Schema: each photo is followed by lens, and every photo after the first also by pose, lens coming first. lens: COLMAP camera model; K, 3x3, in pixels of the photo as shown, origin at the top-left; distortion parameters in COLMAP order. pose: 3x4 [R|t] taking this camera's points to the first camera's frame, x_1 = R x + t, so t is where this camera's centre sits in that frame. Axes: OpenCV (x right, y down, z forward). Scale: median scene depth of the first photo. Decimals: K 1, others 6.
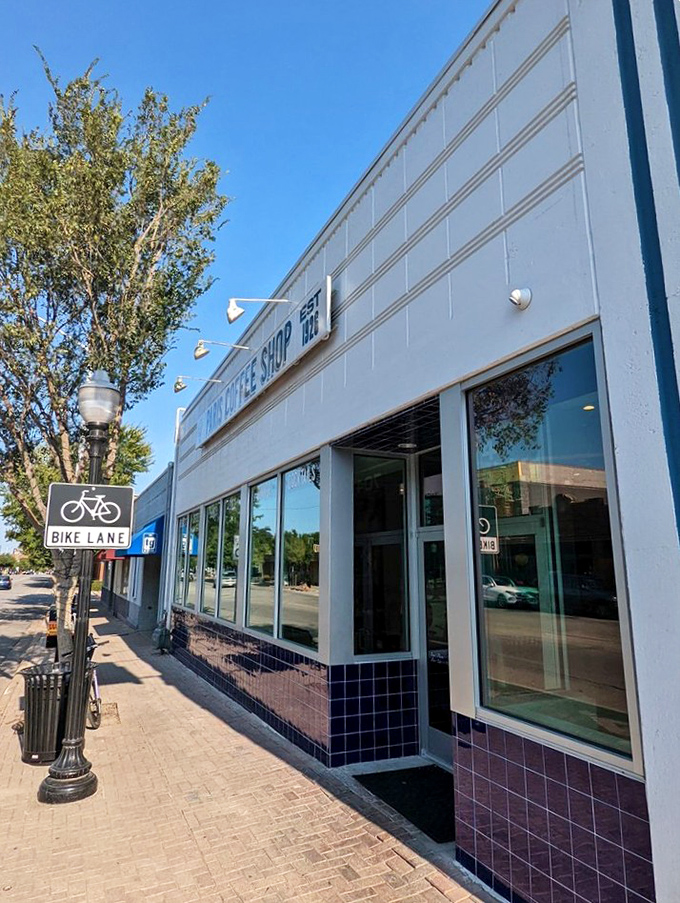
lens RADIAL K [[563.5, 0, 339.3], [0, 563.5, 447.8], [0, 0, 1]] dist [0.007619, 0.002737]
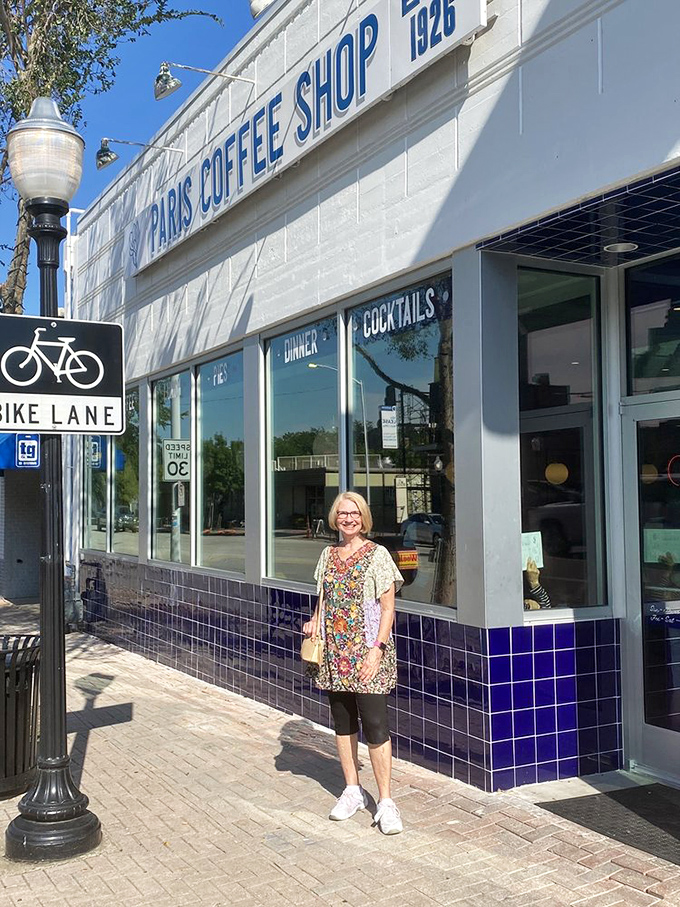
lens RADIAL K [[948.2, 0, 340.0], [0, 948.2, 456.9], [0, 0, 1]] dist [0.029983, 0.000000]
pose [[0.998097, -0.007211, 0.061236, -0.219568], [-0.002891, 0.986572, 0.163303, 0.047795], [-0.061591, -0.163169, 0.984674, 0.068053]]
